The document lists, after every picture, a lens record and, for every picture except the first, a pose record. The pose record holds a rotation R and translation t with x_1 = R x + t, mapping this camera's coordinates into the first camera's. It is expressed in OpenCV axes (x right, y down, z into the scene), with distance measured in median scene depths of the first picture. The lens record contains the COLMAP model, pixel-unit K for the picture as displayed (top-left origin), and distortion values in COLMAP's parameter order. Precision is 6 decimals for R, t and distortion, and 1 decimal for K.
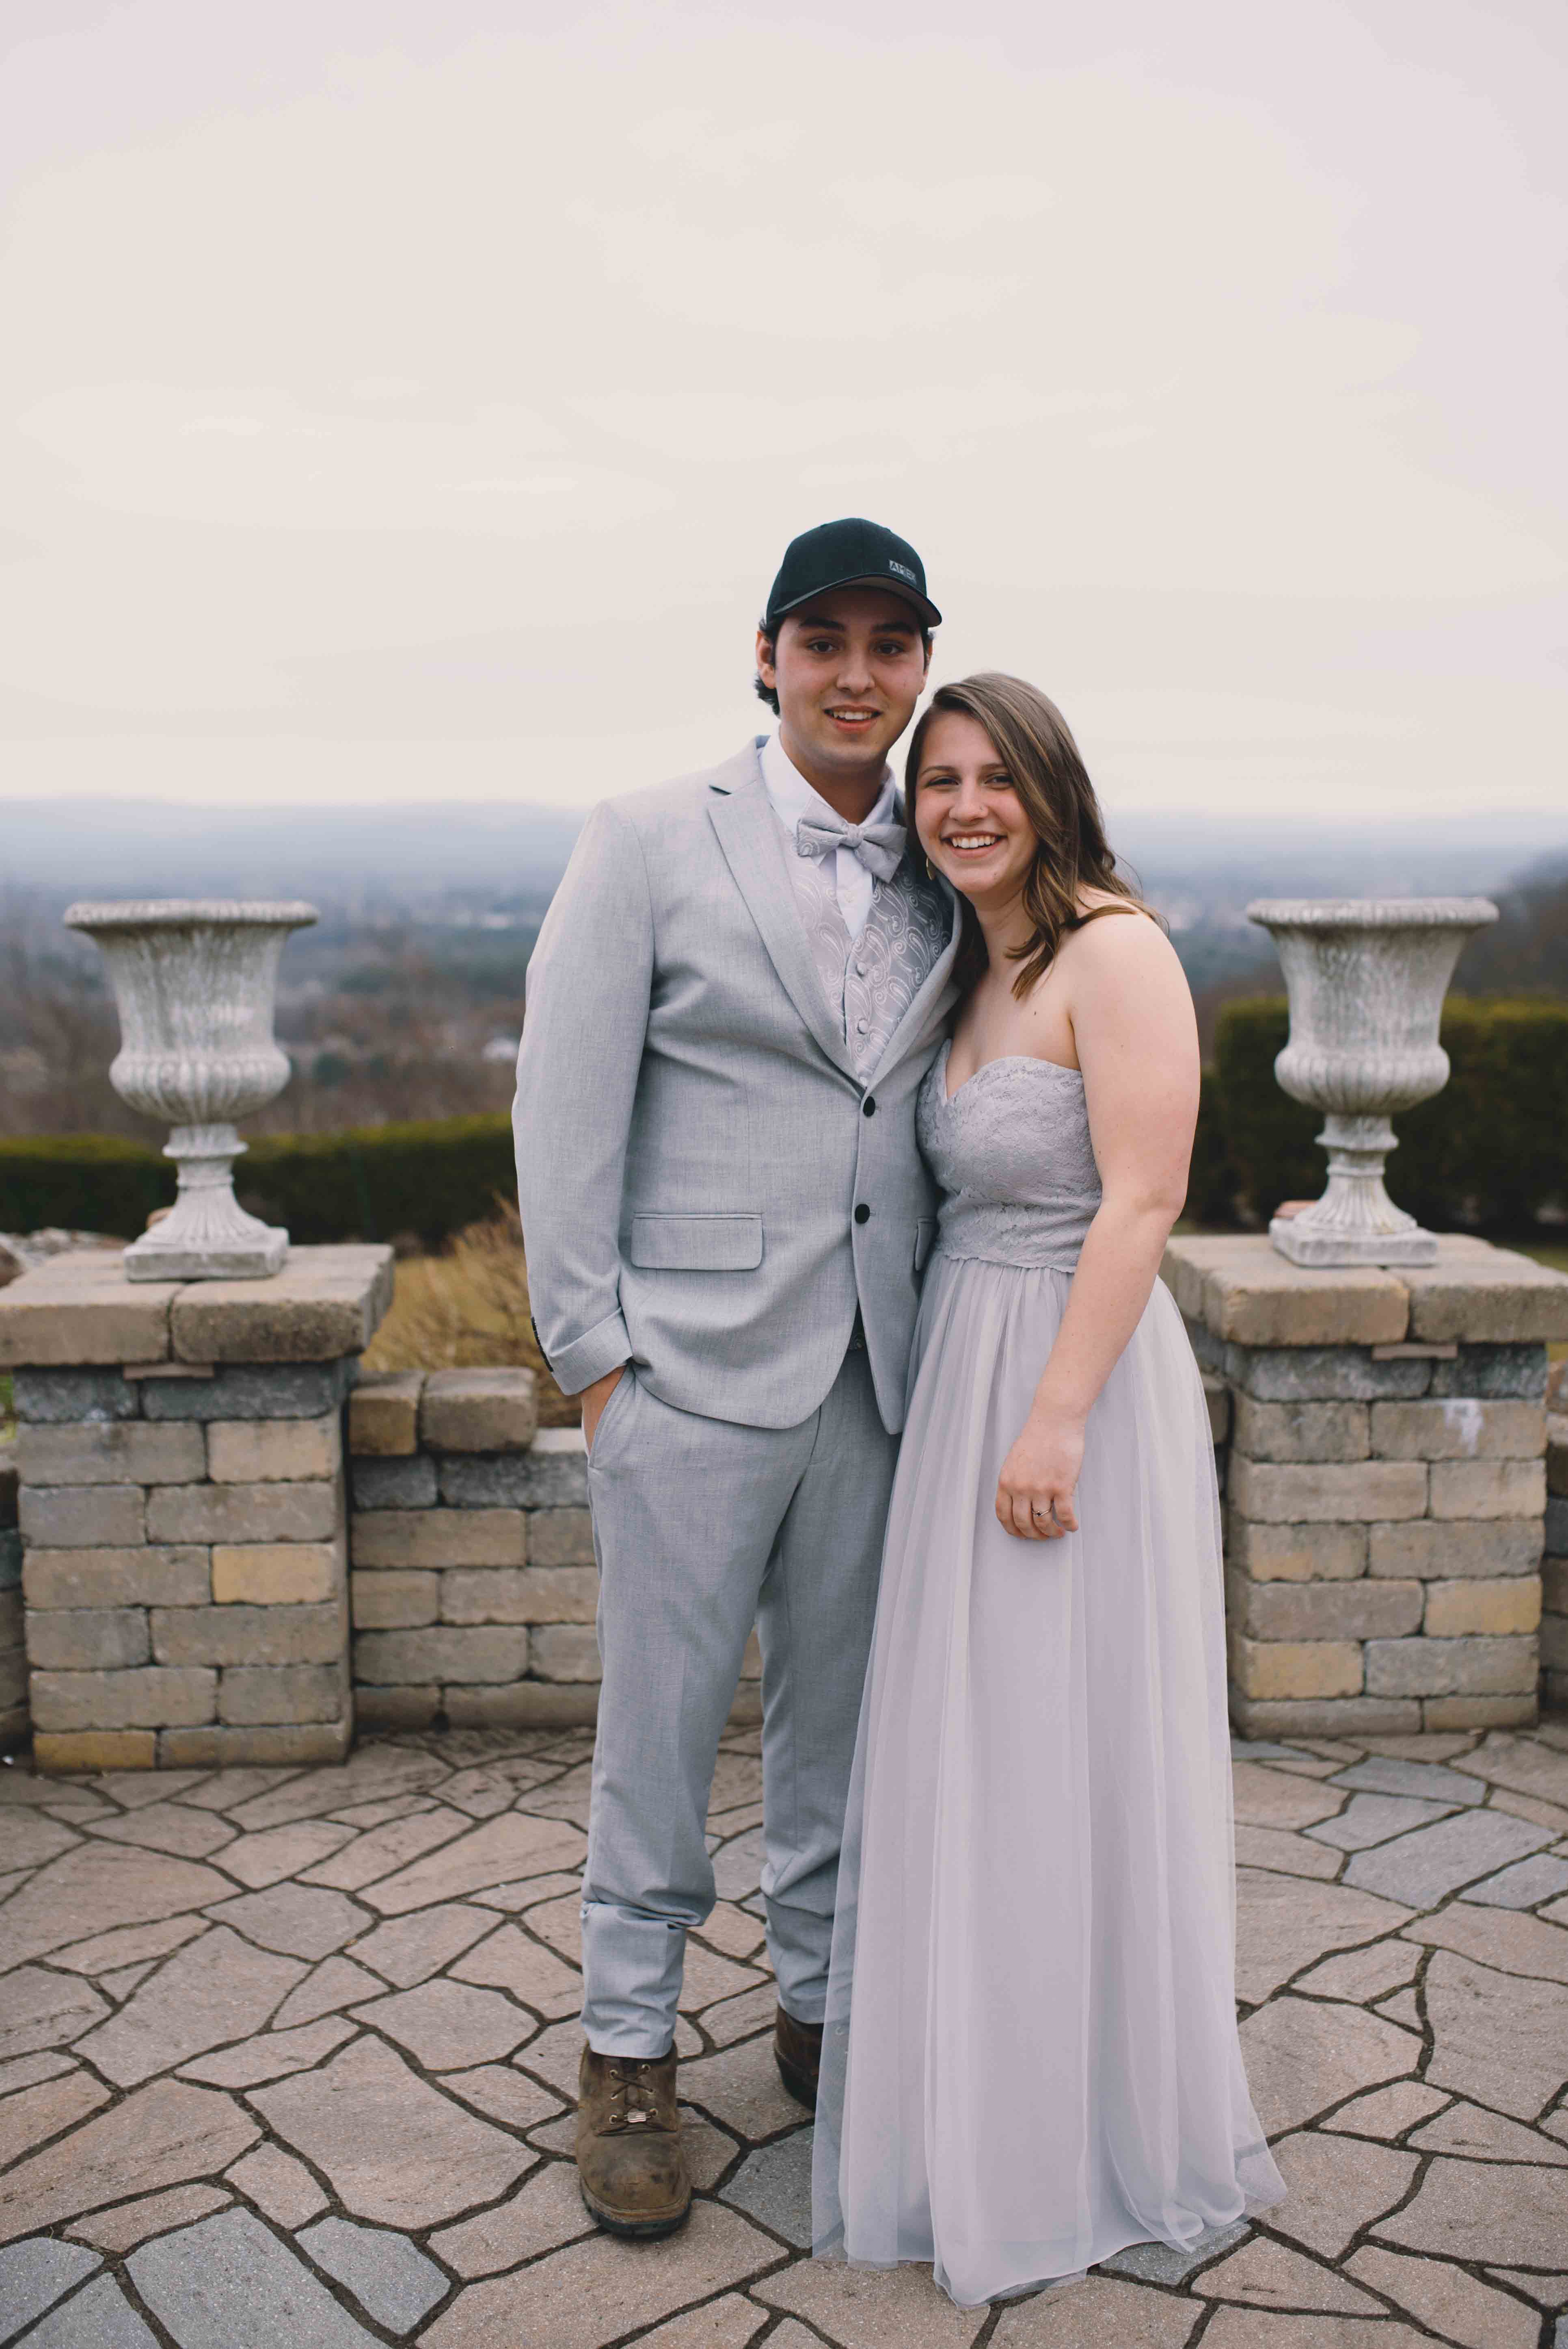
lens RADIAL K [[2335.1, 0, 789.6], [0, 2335.1, 1173.7], [0, 0, 1]] dist [-0.068096, 0.108764]
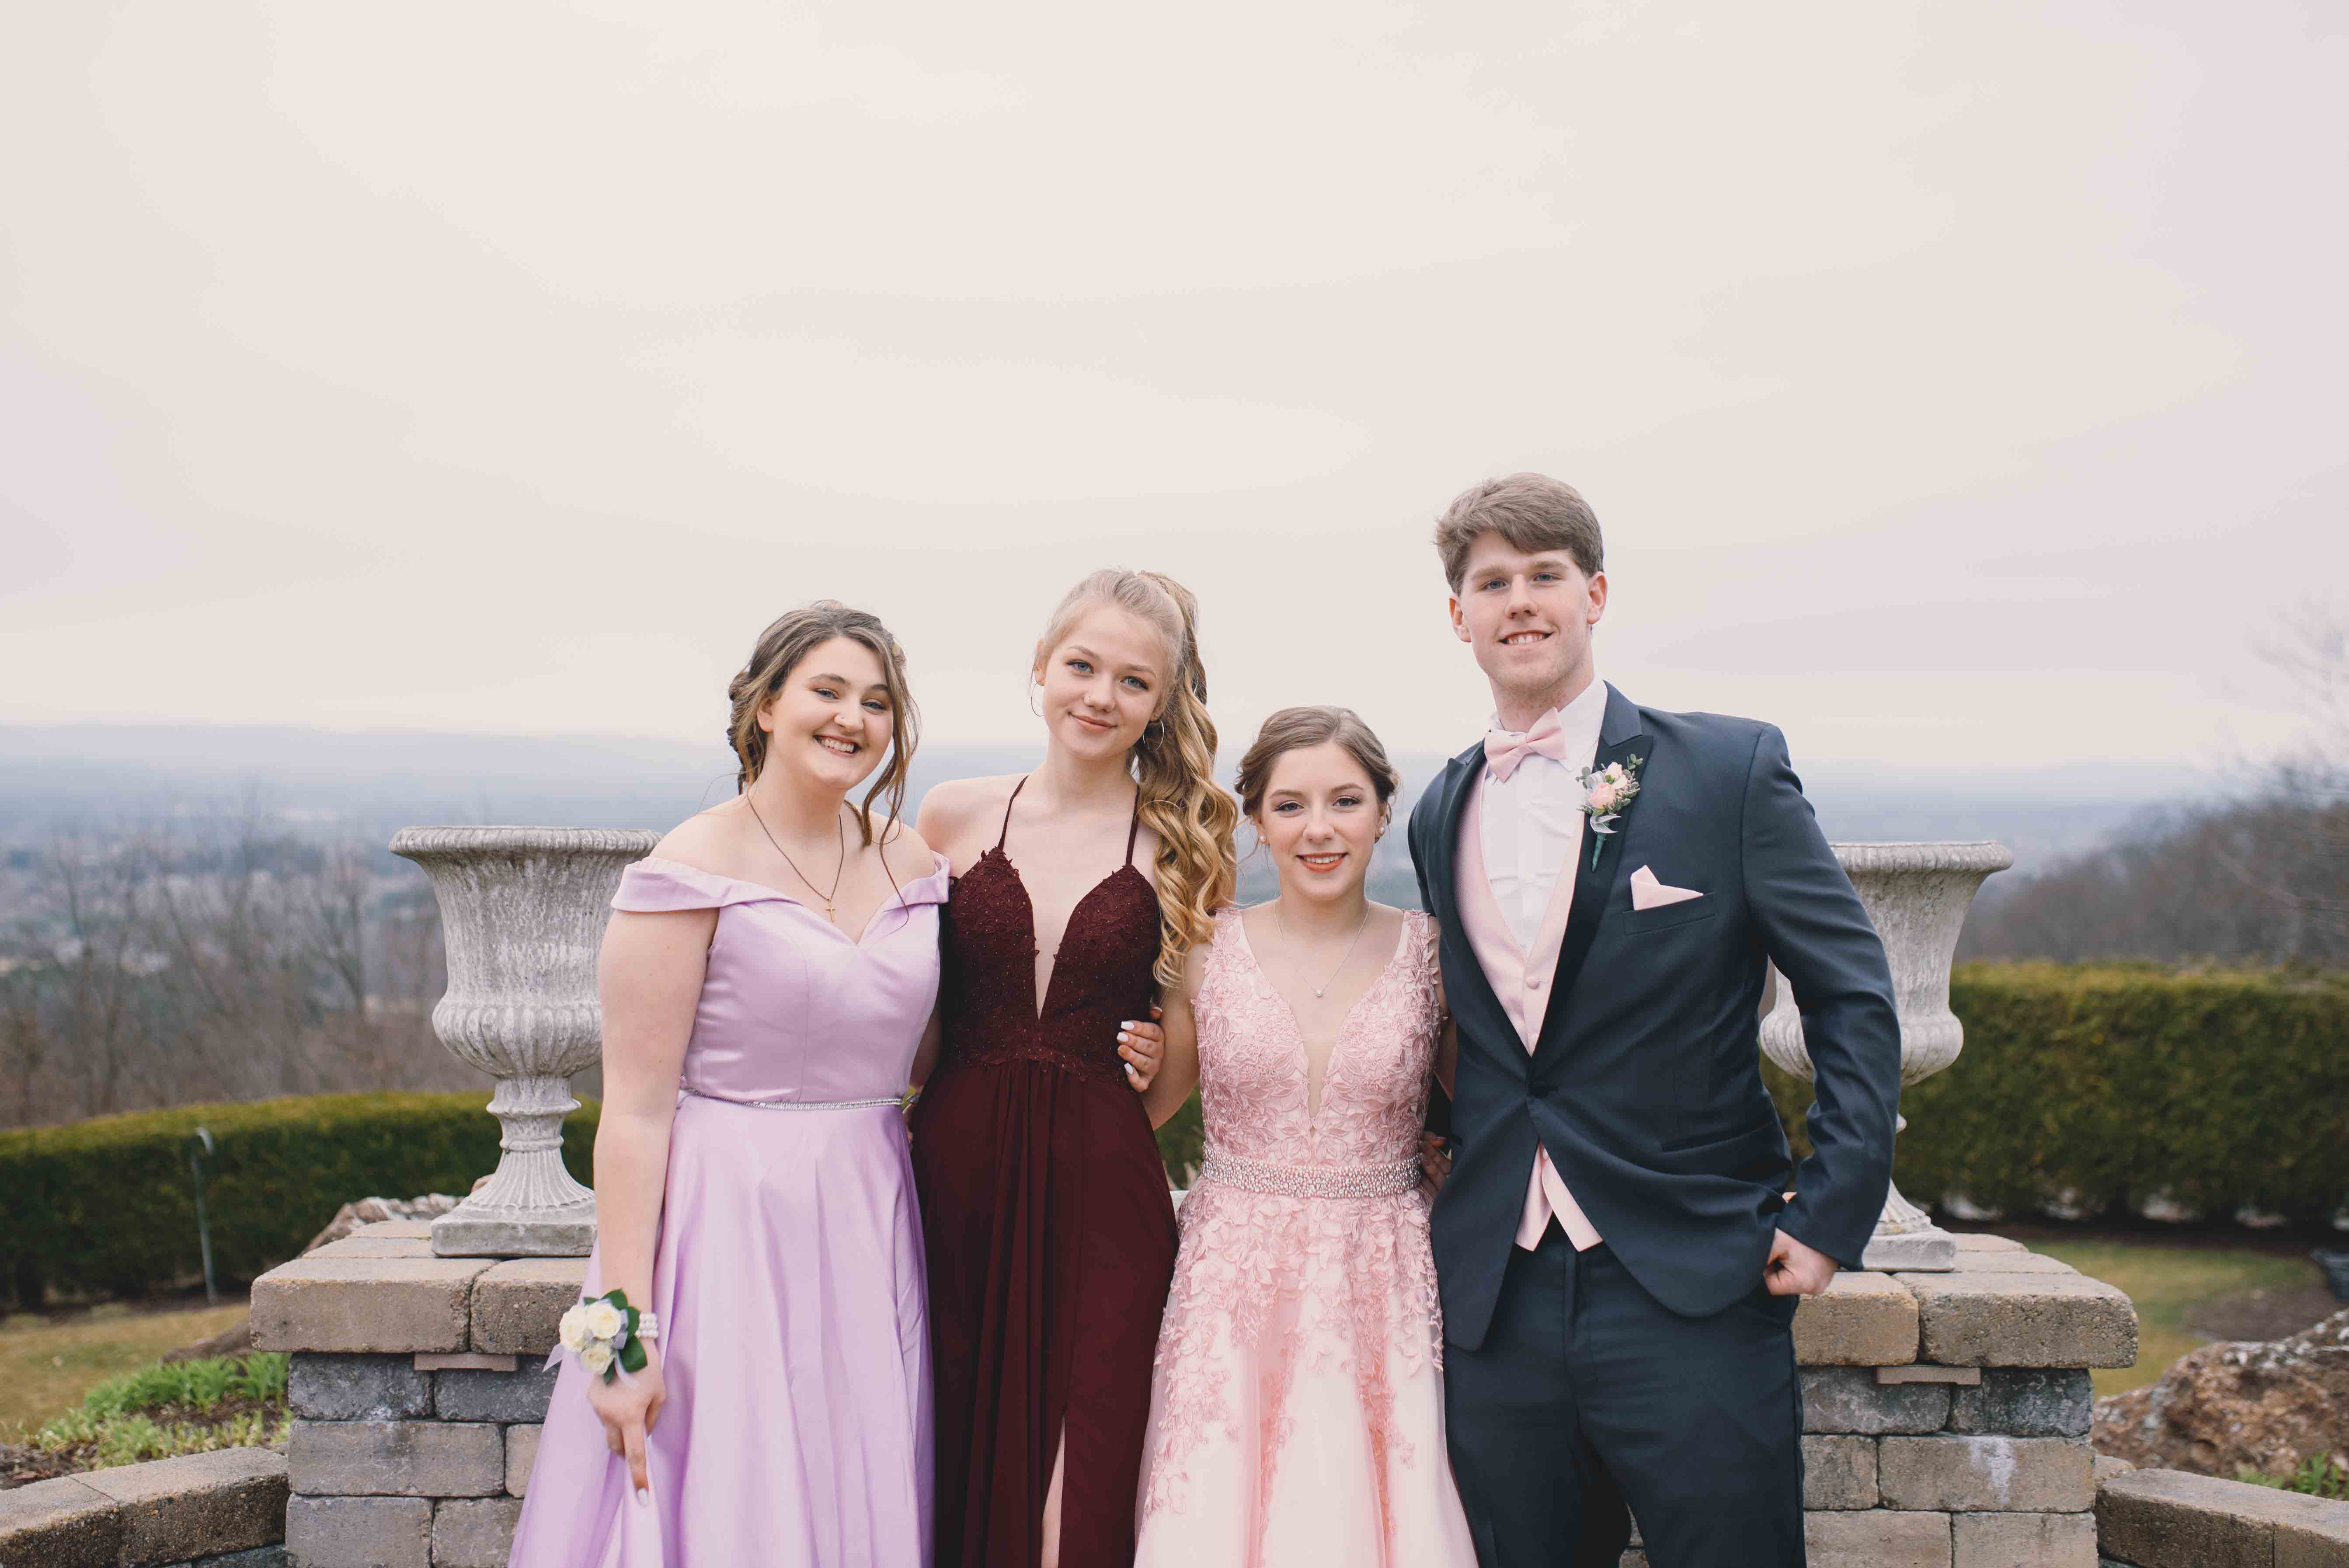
lens RADIAL K [[2508.4, 0, 1155.1], [0, 2508.4, 694.4], [0, 0, 1]] dist [-0.066896, 0.103361]
pose [[0.997739, 0.007550, -0.066775, 0.048667], [-0.019339, 0.983893, -0.177710, -0.000442], [0.064358, 0.178599, 0.981815, 0.056810]]
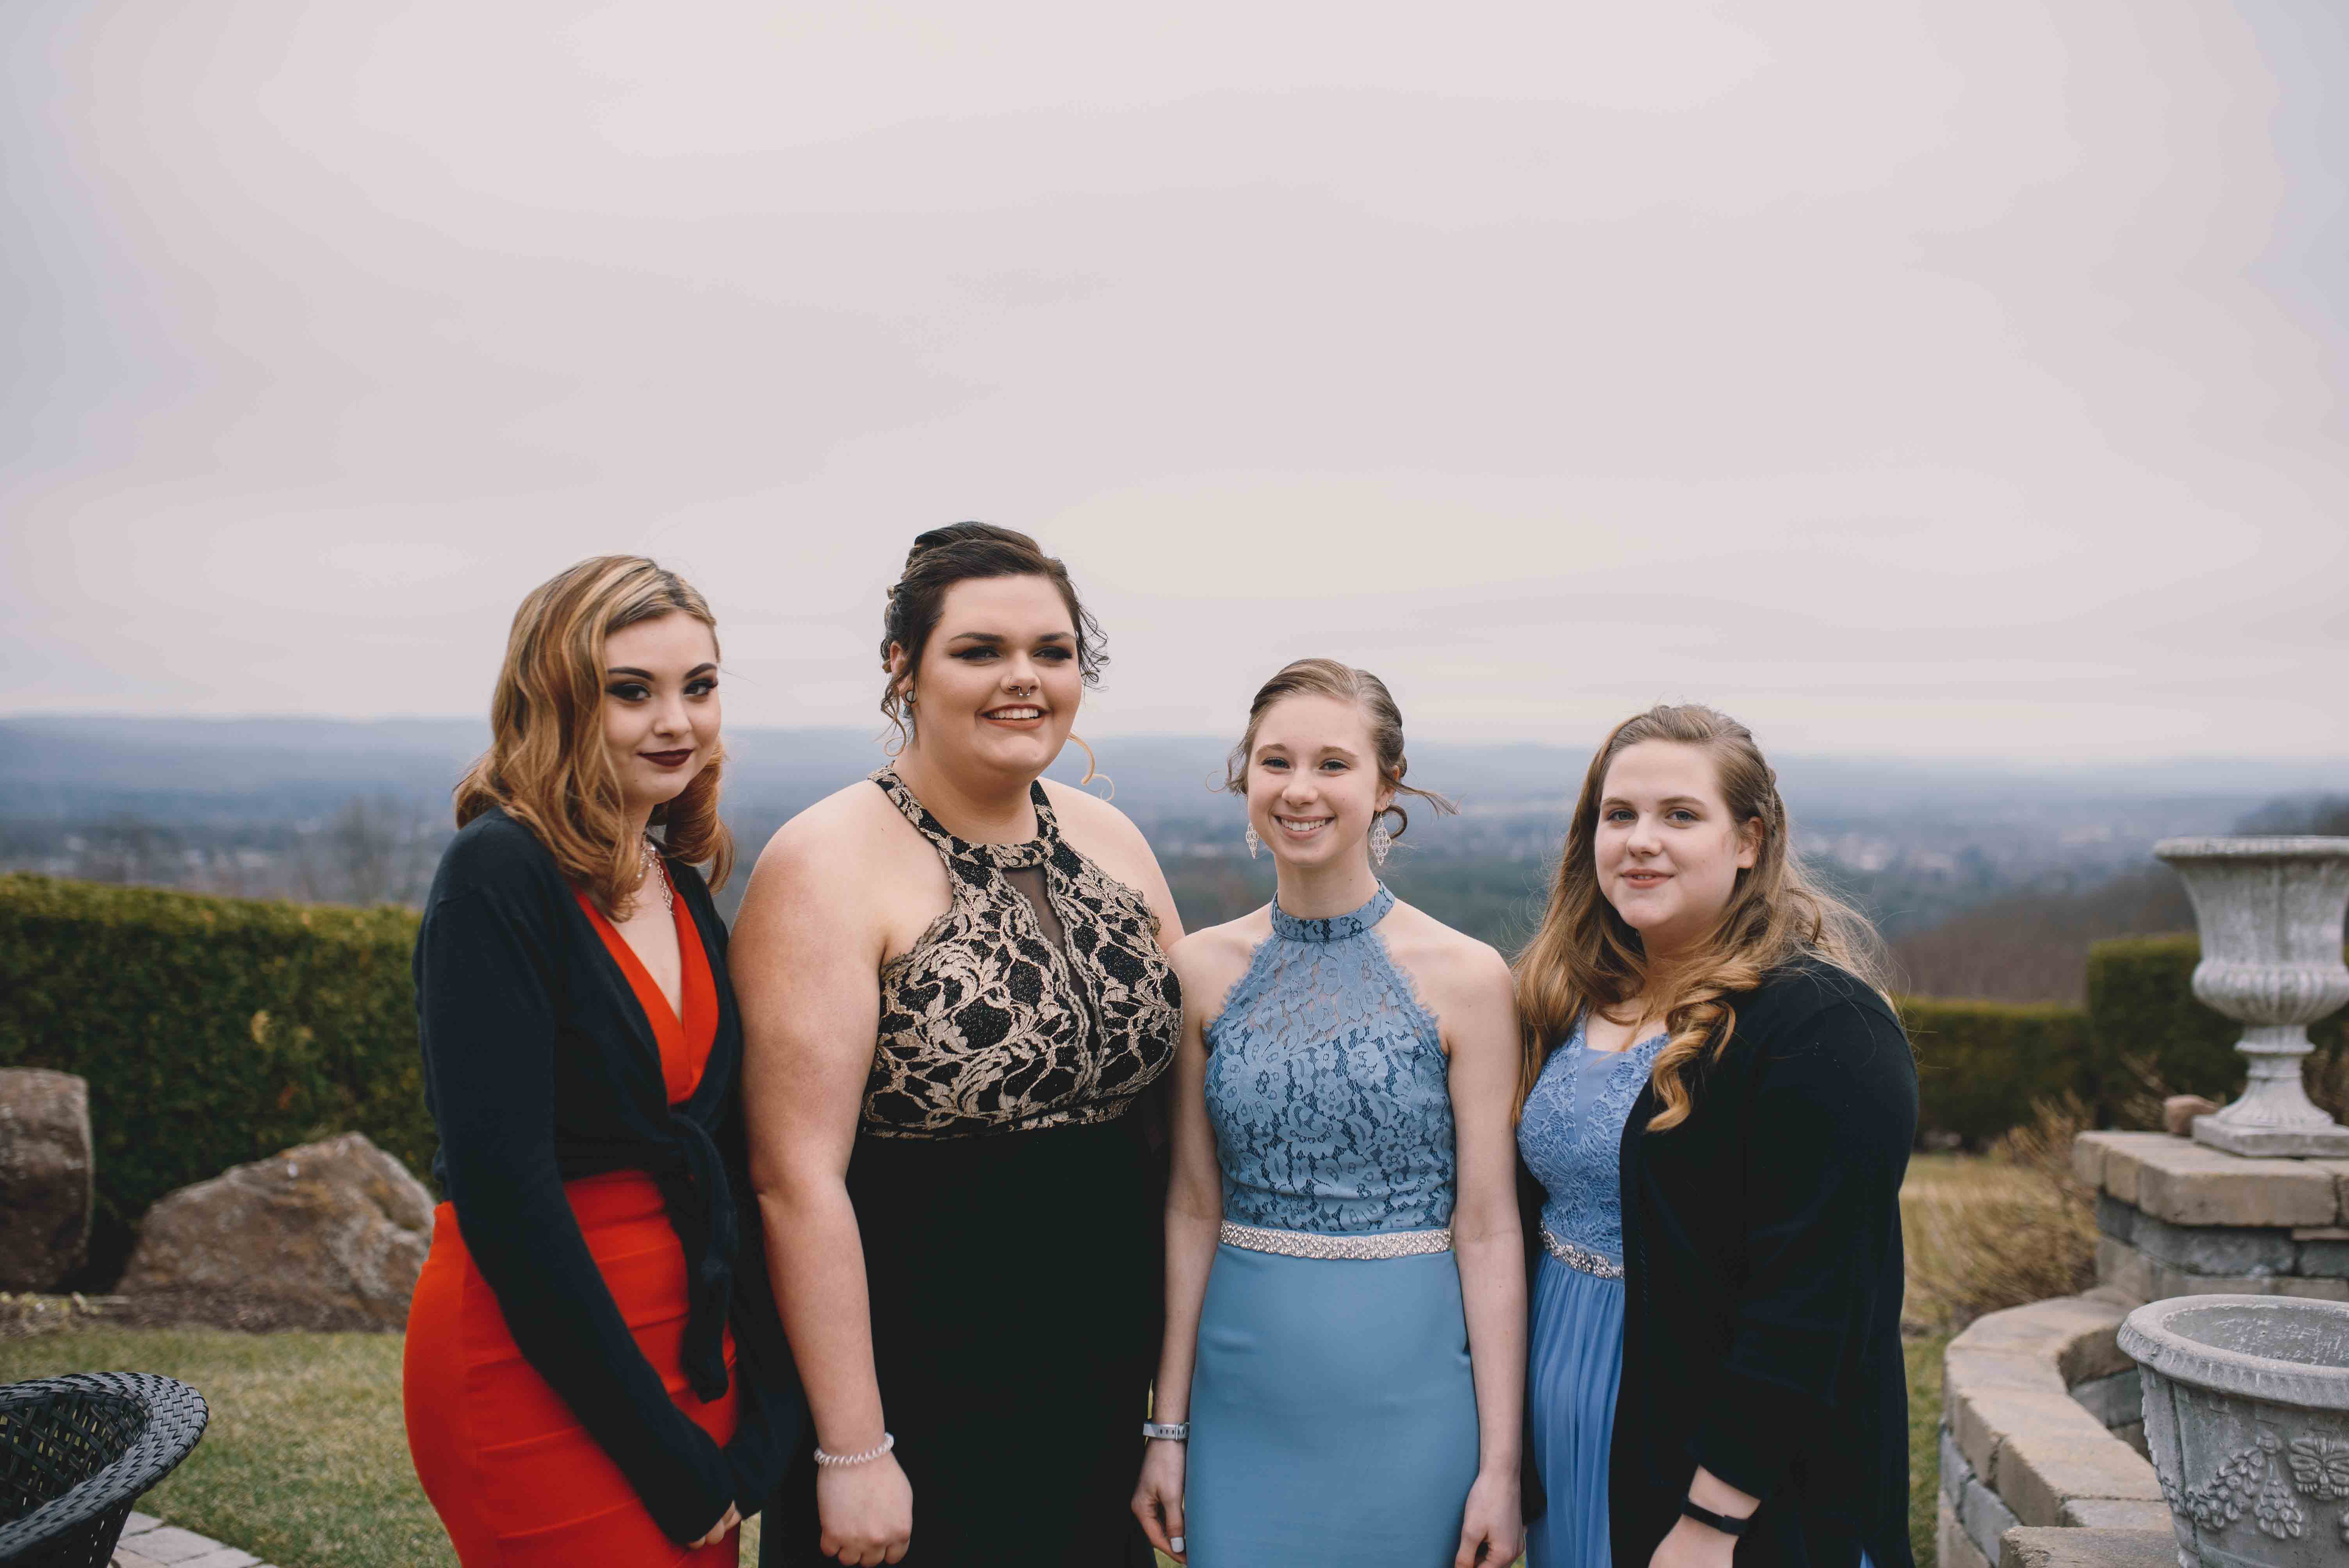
lens RADIAL K [[2244.1, 0, 1176.7], [0, 2244.1, 784.1], [0, 0, 1]] dist [-0.067576, 0.100575]
pose [[0.990969, 0.013674, -0.133395, -0.678077], [-0.031974, 0.990190, -0.136023, 0.029573], [0.130226, 0.139060, 0.981684, -0.204481]]
